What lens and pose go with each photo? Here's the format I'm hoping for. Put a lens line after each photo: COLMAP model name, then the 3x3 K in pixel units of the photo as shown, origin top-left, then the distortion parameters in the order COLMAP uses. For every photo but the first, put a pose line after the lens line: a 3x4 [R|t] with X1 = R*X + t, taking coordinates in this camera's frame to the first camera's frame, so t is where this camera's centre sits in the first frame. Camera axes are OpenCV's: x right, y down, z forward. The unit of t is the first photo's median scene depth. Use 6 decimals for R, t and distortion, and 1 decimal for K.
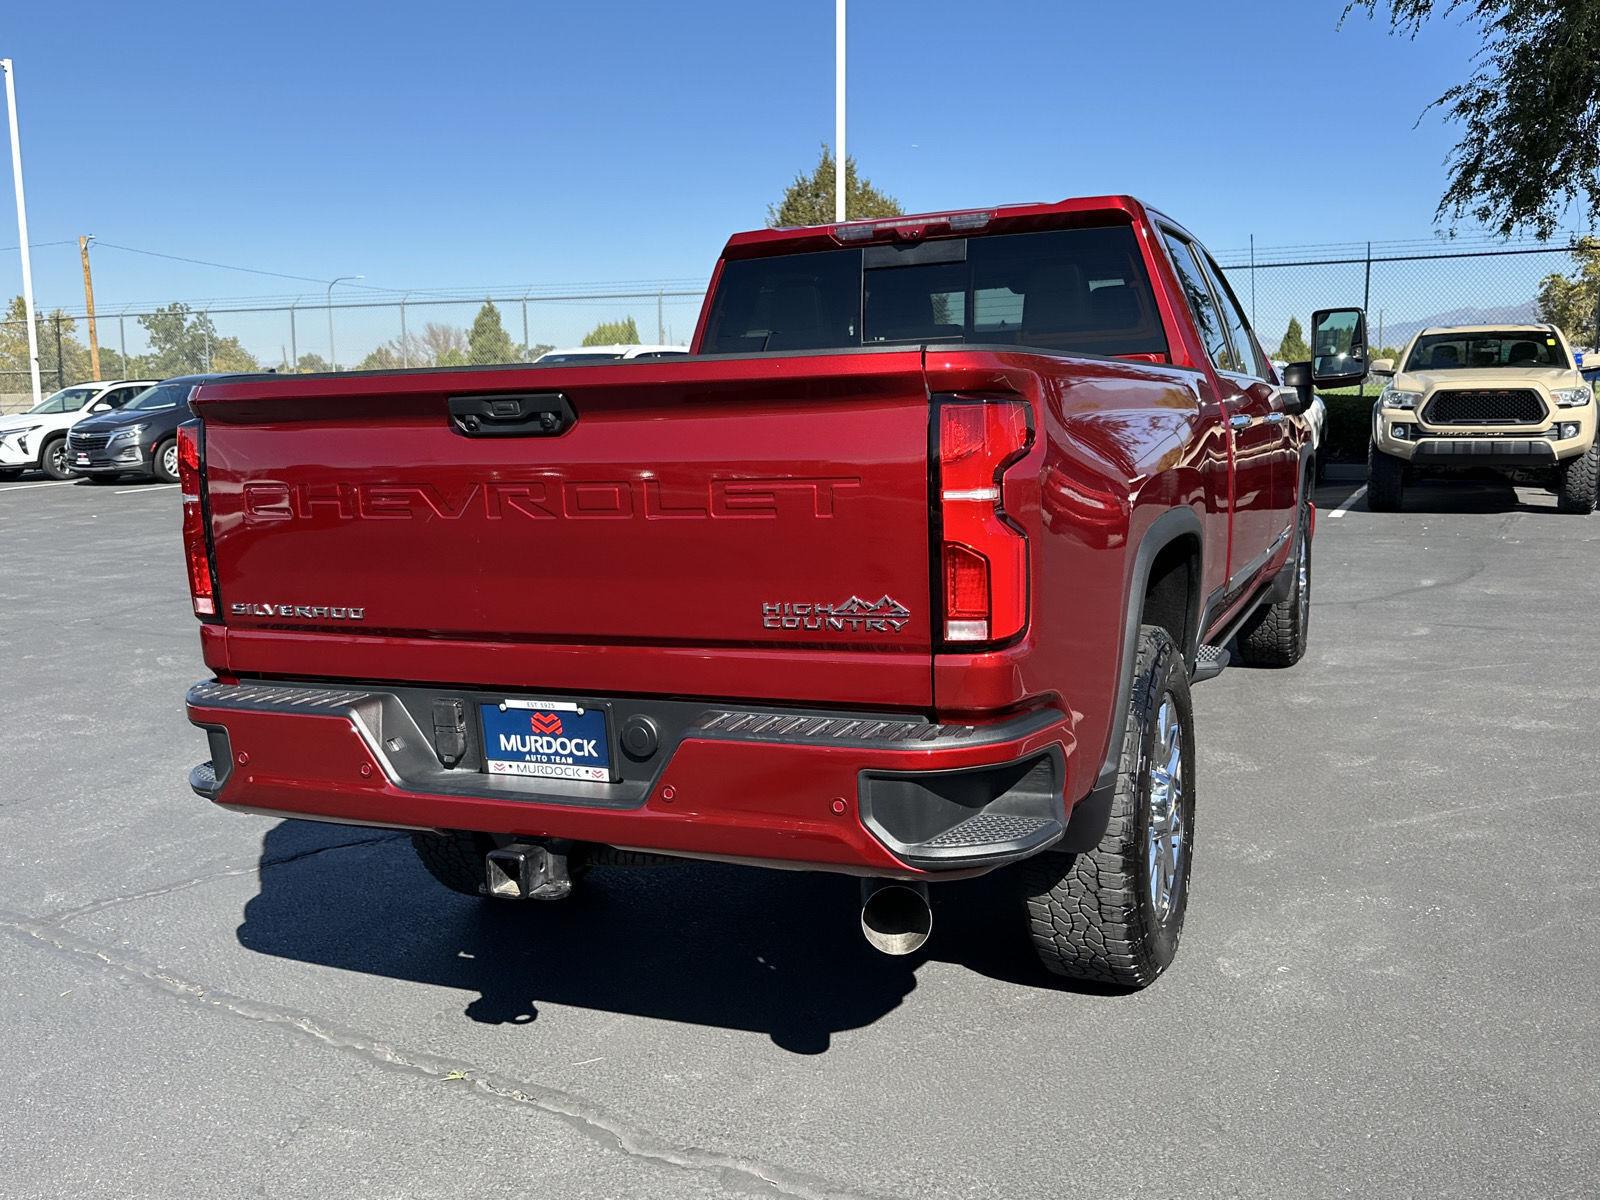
lens RADIAL K [[1370.9, 0, 819.4], [0, 1370.9, 598.4], [0, 0, 1]] dist [0.117137, -0.209511]
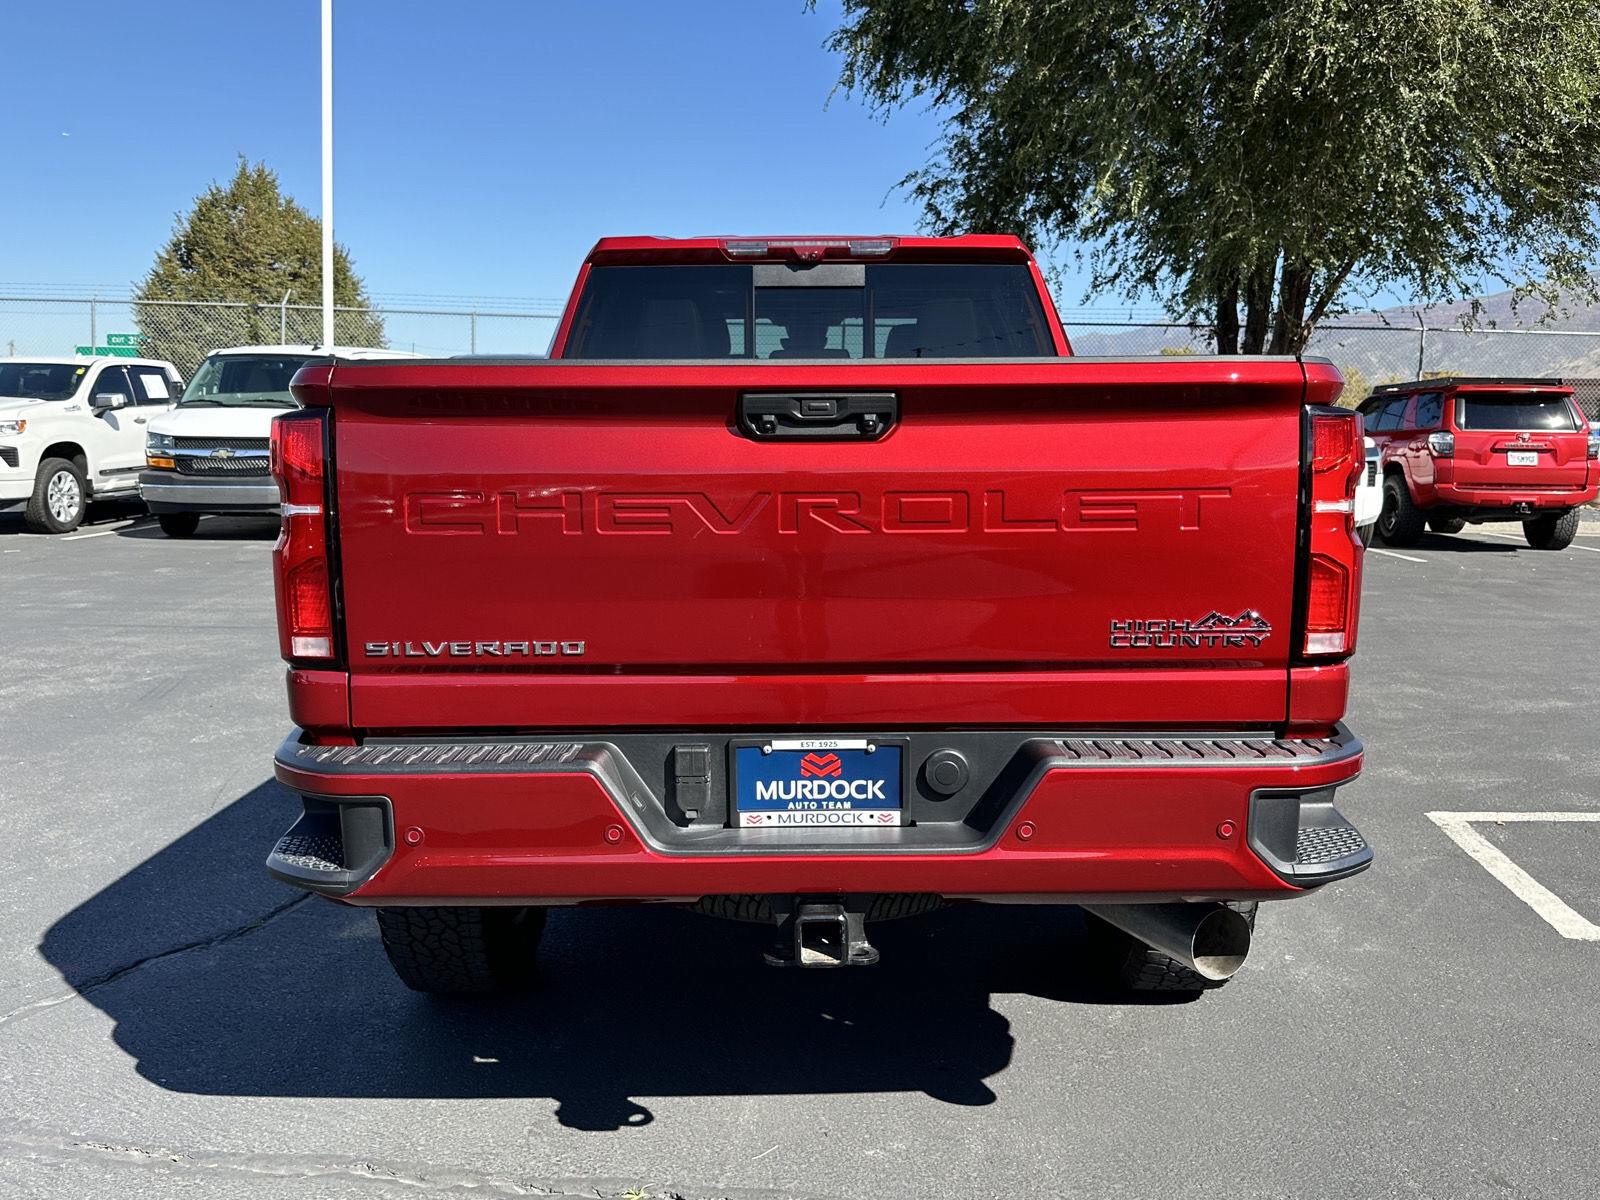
lens RADIAL K [[1370.9, 0, 808.0], [0, 1370.9, 589.2], [0, 0, 1]] dist [0.117137, -0.209511]
pose [[0.916920, -0.012341, 0.398880, -0.483347], [0.026554, 0.999193, -0.030126, 0.003736], [-0.398187, 0.038215, 0.916508, 0.165767]]
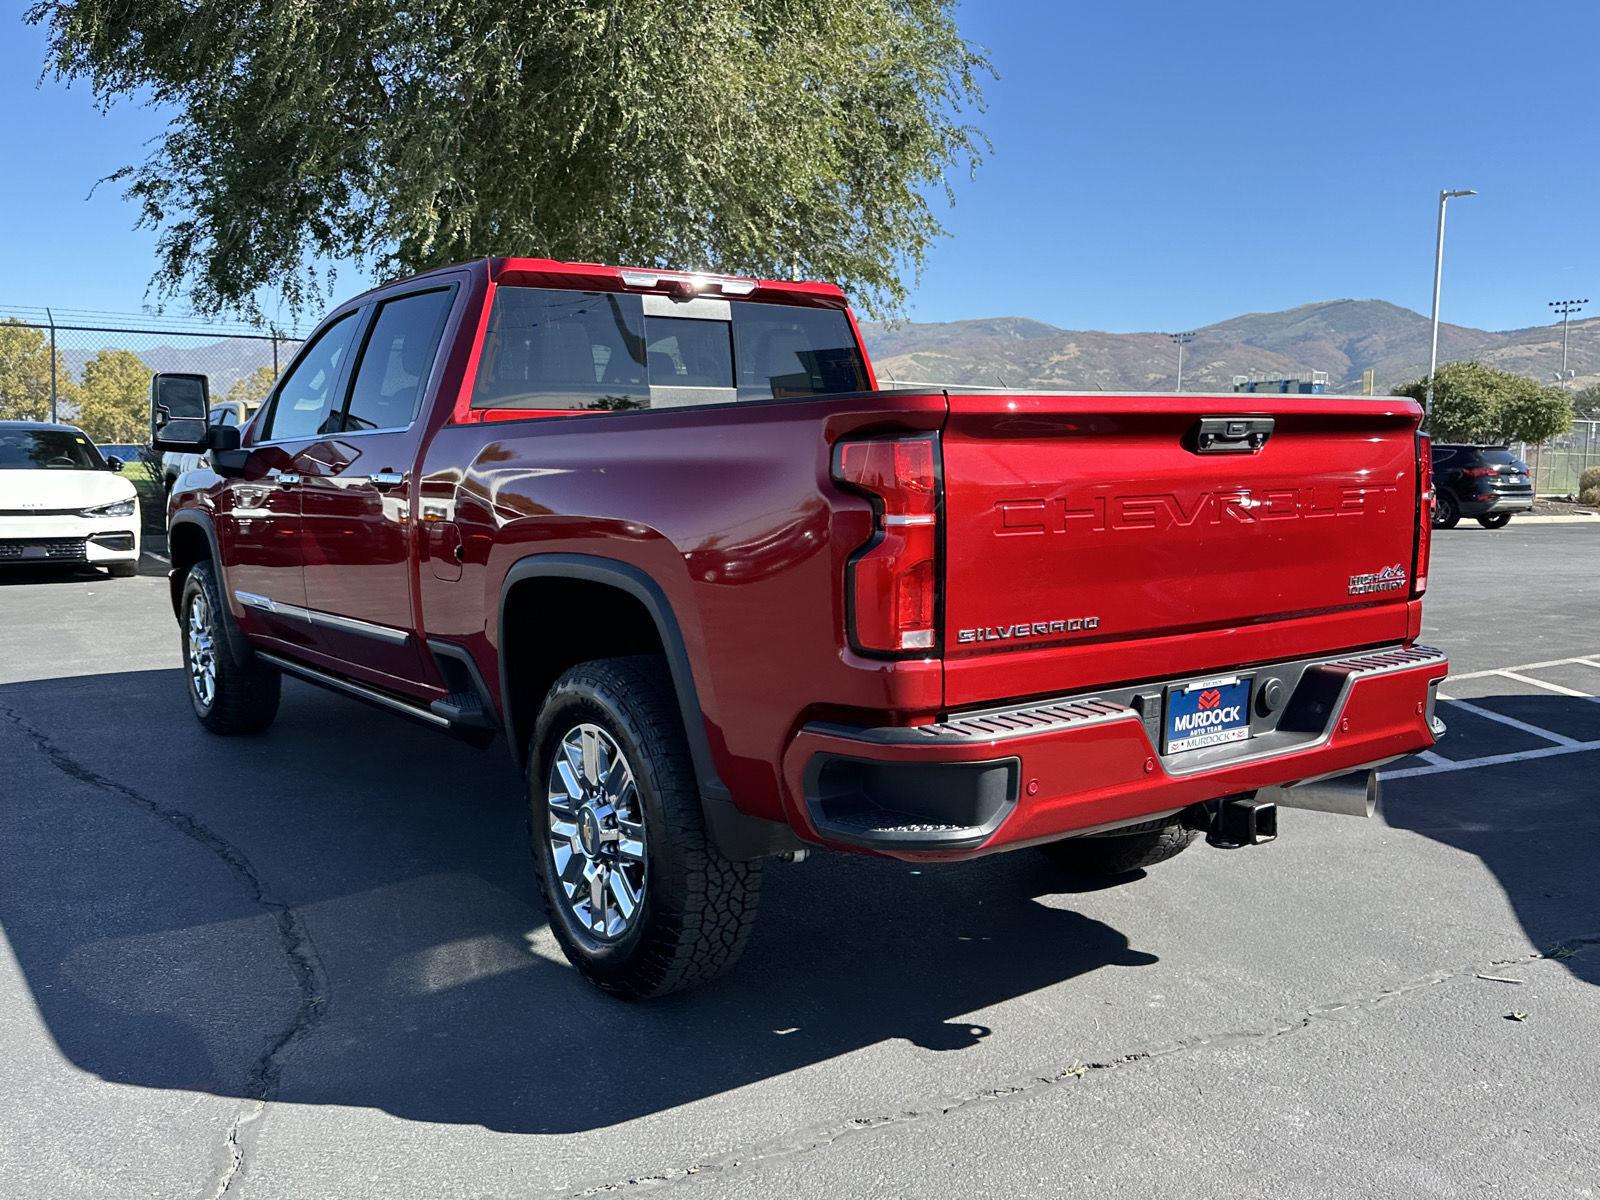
lens RADIAL K [[1370.9, 0, 797.9], [0, 1370.9, 586.7], [0, 0, 1]] dist [0.117137, -0.209511]
pose [[0.517186, -0.051381, 0.854329, -1.197384], [0.107852, 0.994152, -0.005500, -0.030650], [-0.849051, 0.094986, 0.519703, 0.588235]]
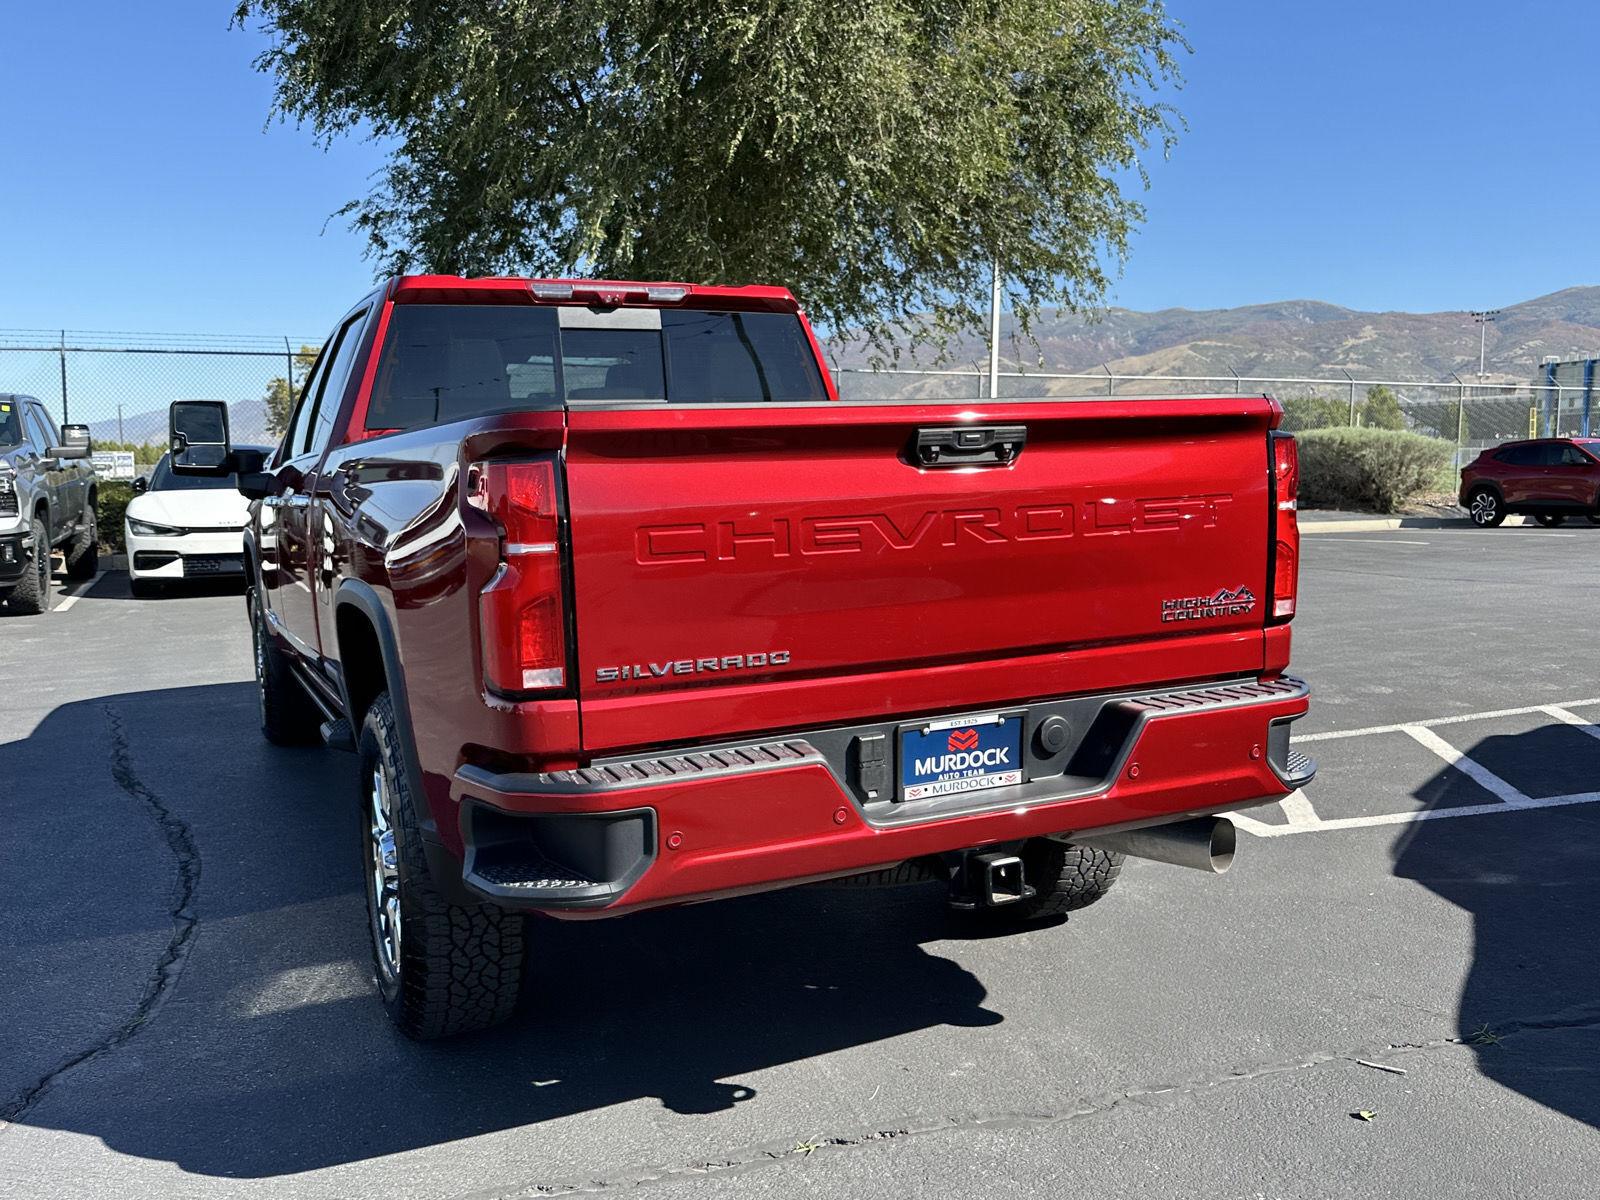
lens RADIAL K [[1370.9, 0, 804.8], [0, 1370.9, 607.7], [0, 0, 1]] dist [0.117137, -0.209511]
pose [[0.667618, -0.064989, 0.741662, -0.910616], [0.110718, 0.993772, -0.012583, -0.008213], [-0.736225, 0.090516, 0.670656, 0.328634]]
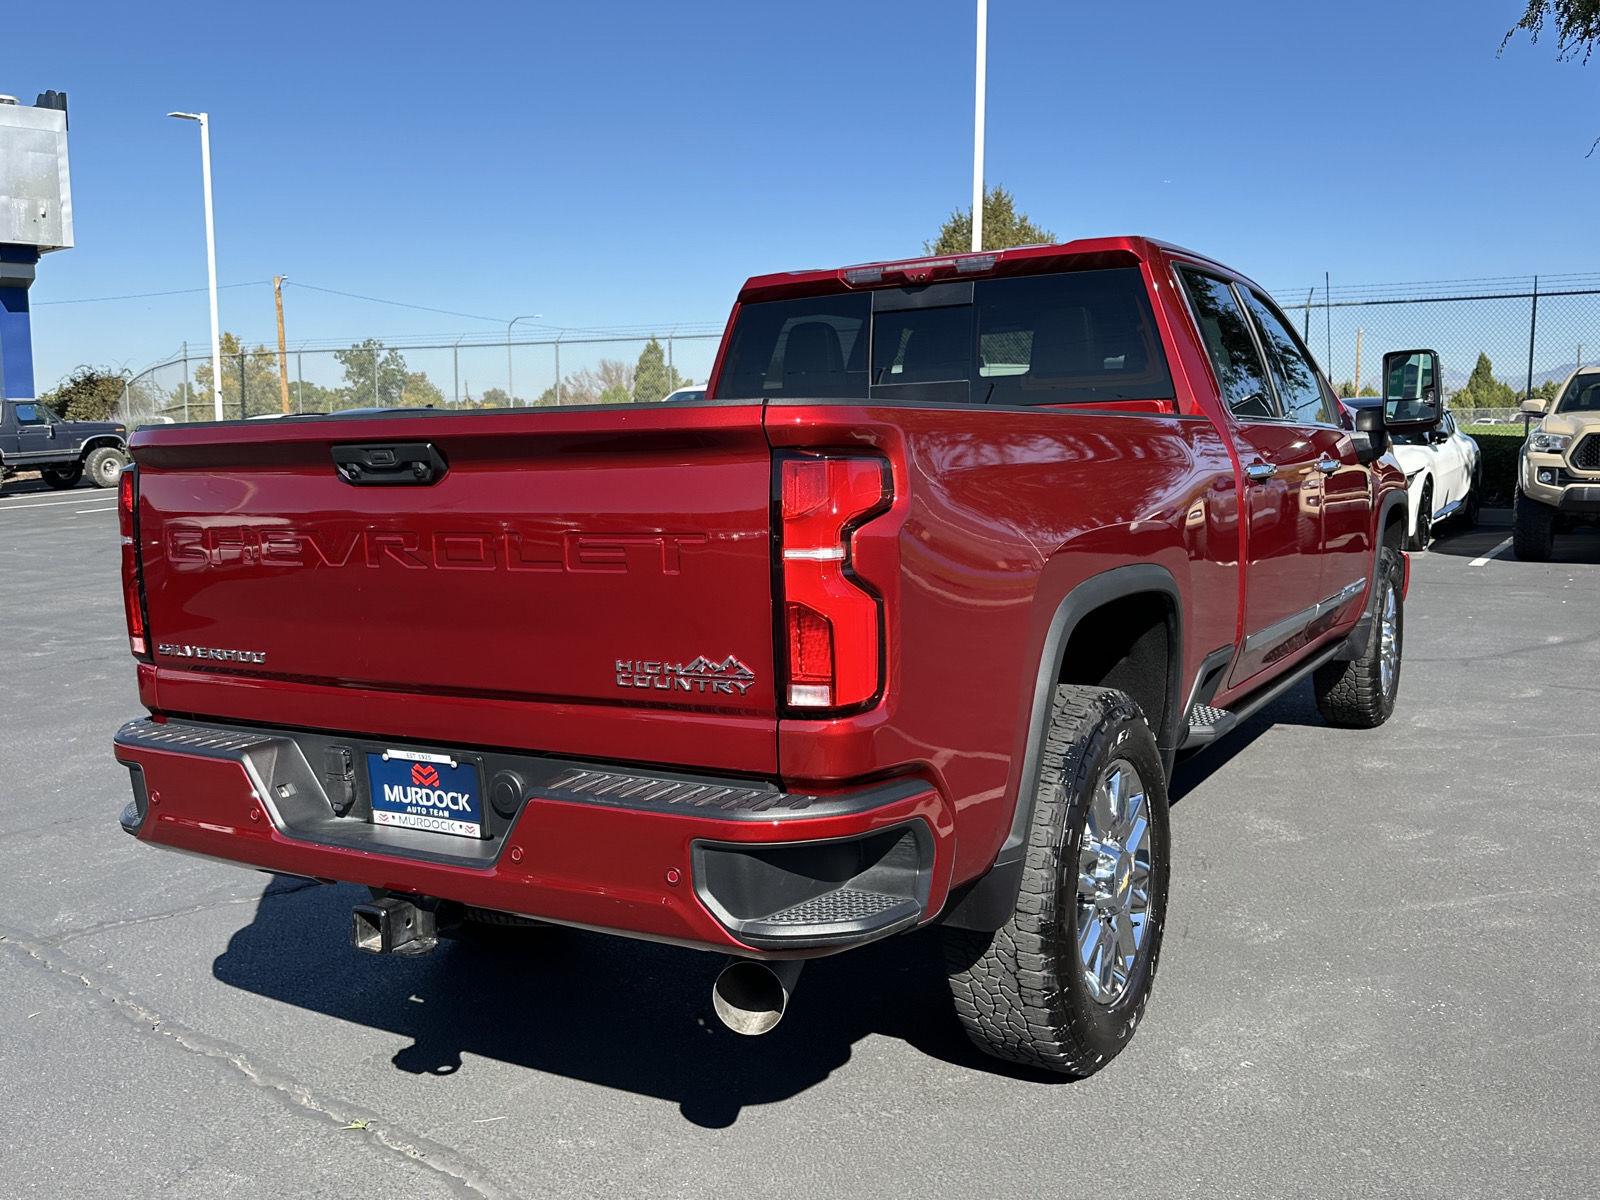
lens RADIAL K [[1370.9, 0, 814.1], [0, 1370.9, 590.2], [0, 0, 1]] dist [0.117137, -0.209511]
pose [[0.992690, 0.020753, -0.118894, 0.167923], [-0.024311, 0.999297, -0.028549, -0.017432], [0.118218, 0.031231, 0.992496, 0.040010]]
